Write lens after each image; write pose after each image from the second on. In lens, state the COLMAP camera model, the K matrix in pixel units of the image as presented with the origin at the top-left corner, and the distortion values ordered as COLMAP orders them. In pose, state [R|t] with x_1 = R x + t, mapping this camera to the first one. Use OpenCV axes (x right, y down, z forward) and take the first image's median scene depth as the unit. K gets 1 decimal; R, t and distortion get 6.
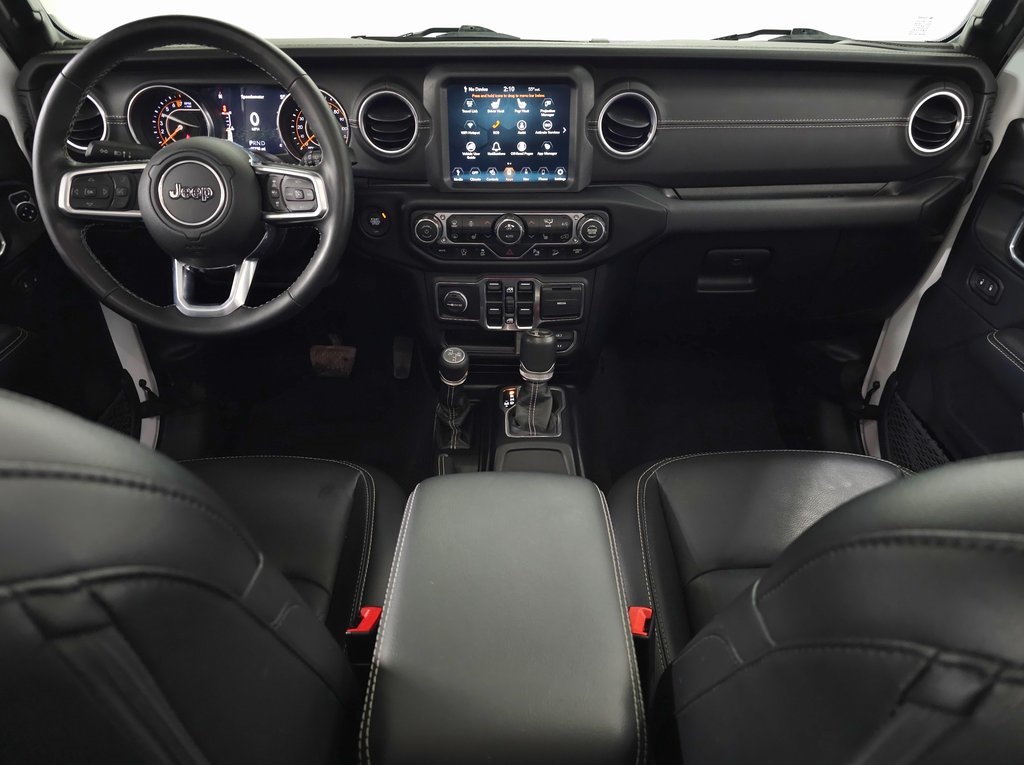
lens RADIAL K [[679.1, 0, 518.0], [0, 679.1, 390.9], [0, 0, 1]] dist [0.042753, -0.043730]
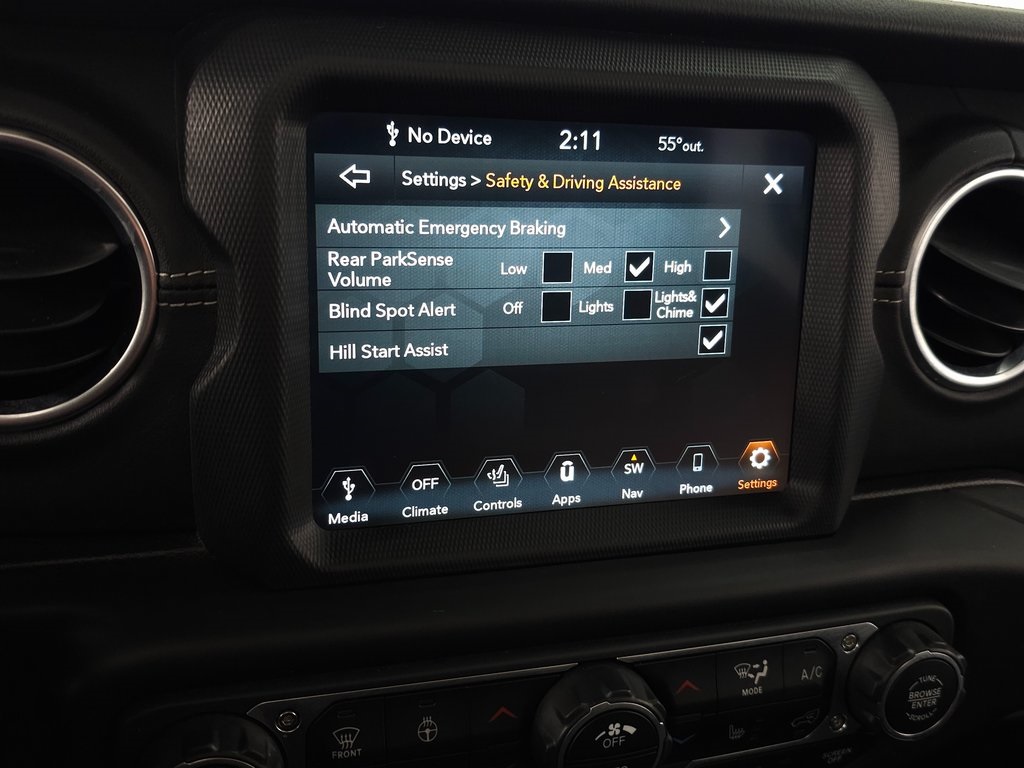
lens RADIAL K [[981.0, 0, 516.9], [0, 981.0, 383.0], [0, 0, 1]] dist [0.074305, -0.157145]
pose [[0.954070, -0.038663, 0.297078, -0.129893], [0.093082, 0.980814, -0.171288, -0.297105], [-0.284755, 0.191074, 0.939364, 0.688281]]
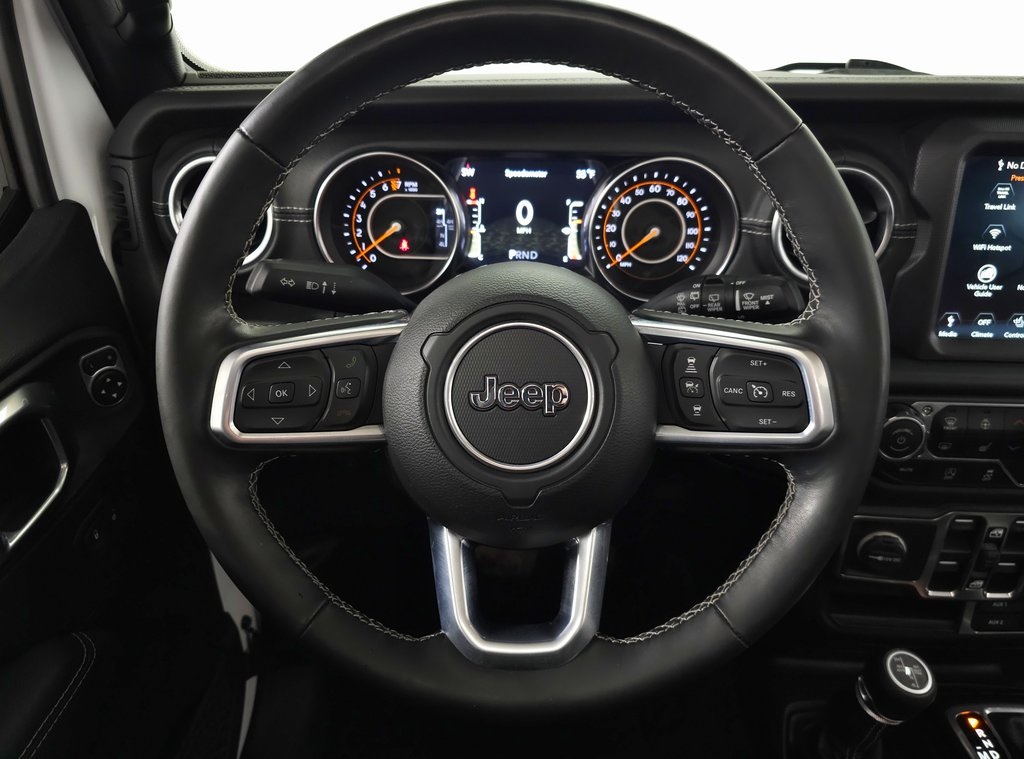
lens RADIAL K [[710.0, 0, 512.0], [0, 710.0, 379.5], [0, 0, 1]] dist [0.022342, -0.035516]
pose [[0.999308, 0.021258, -0.030531, -0.397969], [-0.024560, 0.993381, -0.112208, -0.212366], [0.027943, 0.112881, 0.993216, 0.477879]]
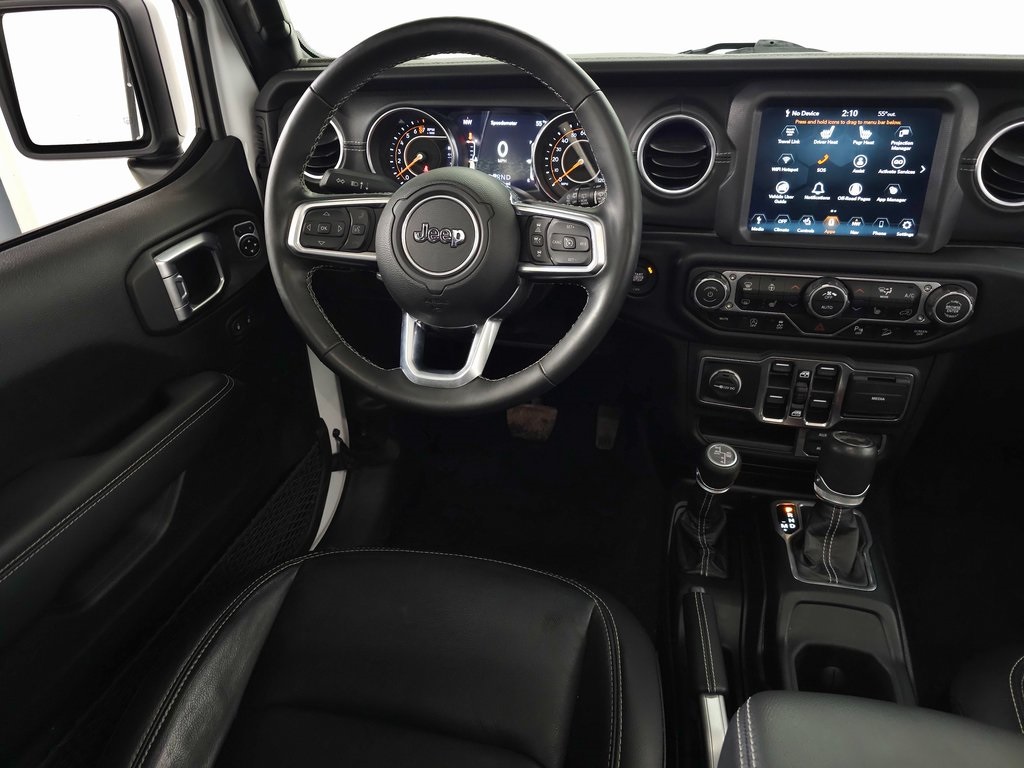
lens RADIAL K [[684.7, 0, 514.3], [0, 684.7, 379.2], [0, 0, 1]] dist [0.041804, -0.053189]
pose [[0.972882, 0.090979, -0.212656, -0.175058], [-0.105247, 0.992826, -0.056742, -0.072984], [0.205968, 0.077585, 0.975478, 0.212003]]
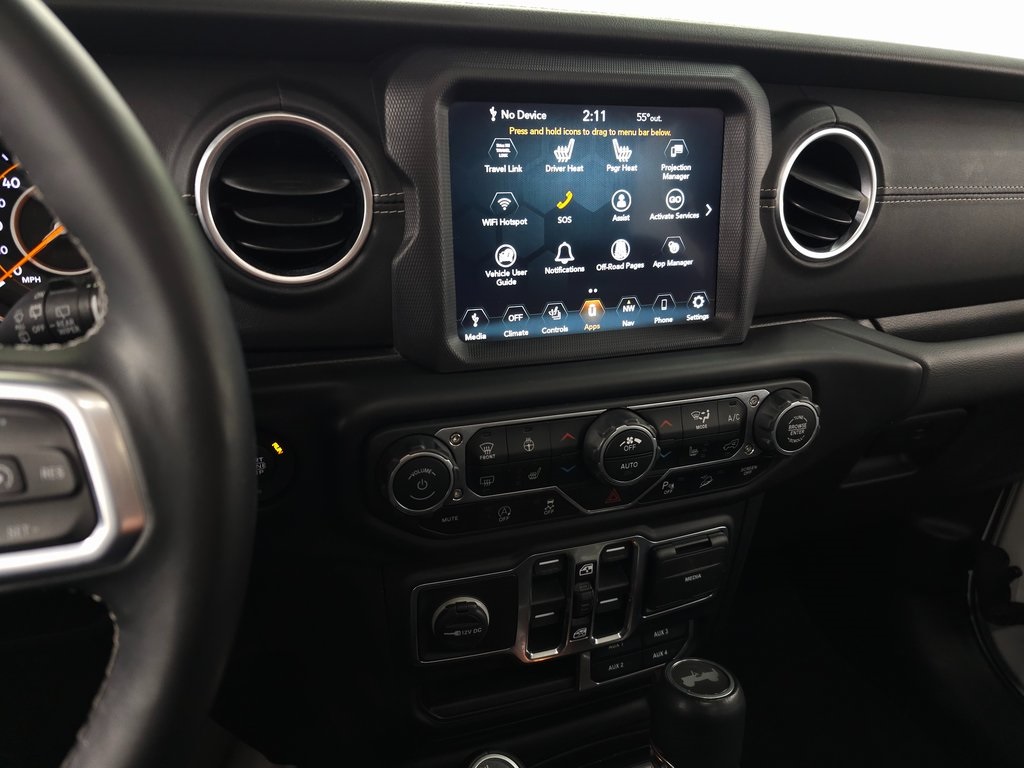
lens RADIAL K [[701.6, 0, 512.0], [0, 701.6, 384.0], [0, 0, 1]] dist [0.084902, -0.129577]
pose [[0.941681, -0.100242, 0.321228, -0.203277], [0.151874, 0.978451, -0.139887, -0.226314], [-0.300284, 0.180515, 0.936613, 0.627272]]
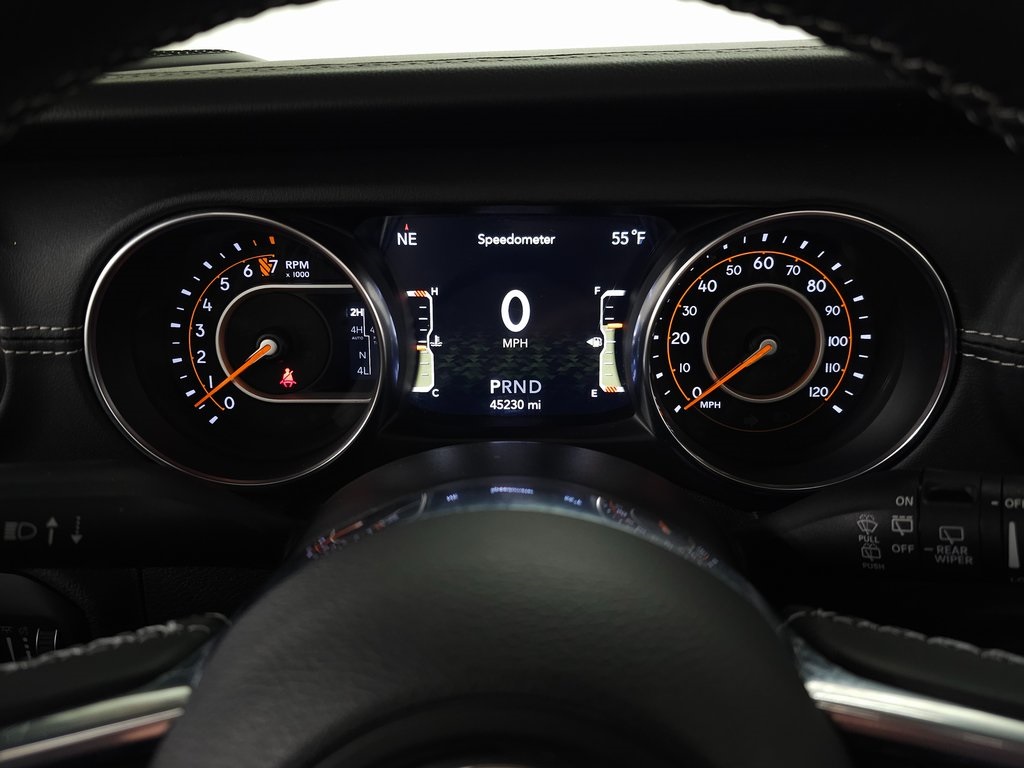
lens RADIAL K [[828.3, 0, 522.9], [0, 828.3, 385.6], [0, 0, 1]] dist [0.038613, -0.096500]
pose [[0.999749, -0.005051, -0.021836, -0.397450], [0.001275, 0.985507, -0.169631, -0.324559], [0.022376, 0.169560, 0.985266, 0.699539]]
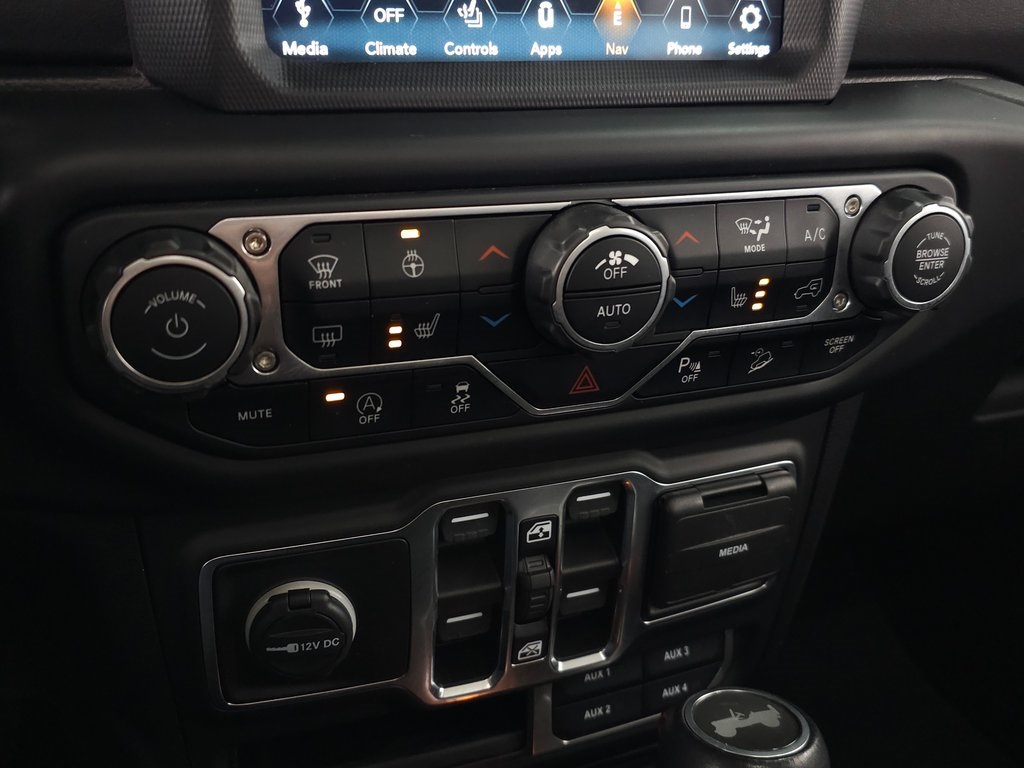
lens RADIAL K [[987.5, 0, 512.0], [0, 987.5, 384.0], [0, 0, 1]] dist [0.145668, -0.418011]
pose [[0.929026, -0.114730, 0.351777, -0.145758], [0.157980, 0.982694, -0.096717, -0.182056], [-0.334593, 0.145427, 0.931074, 0.739527]]
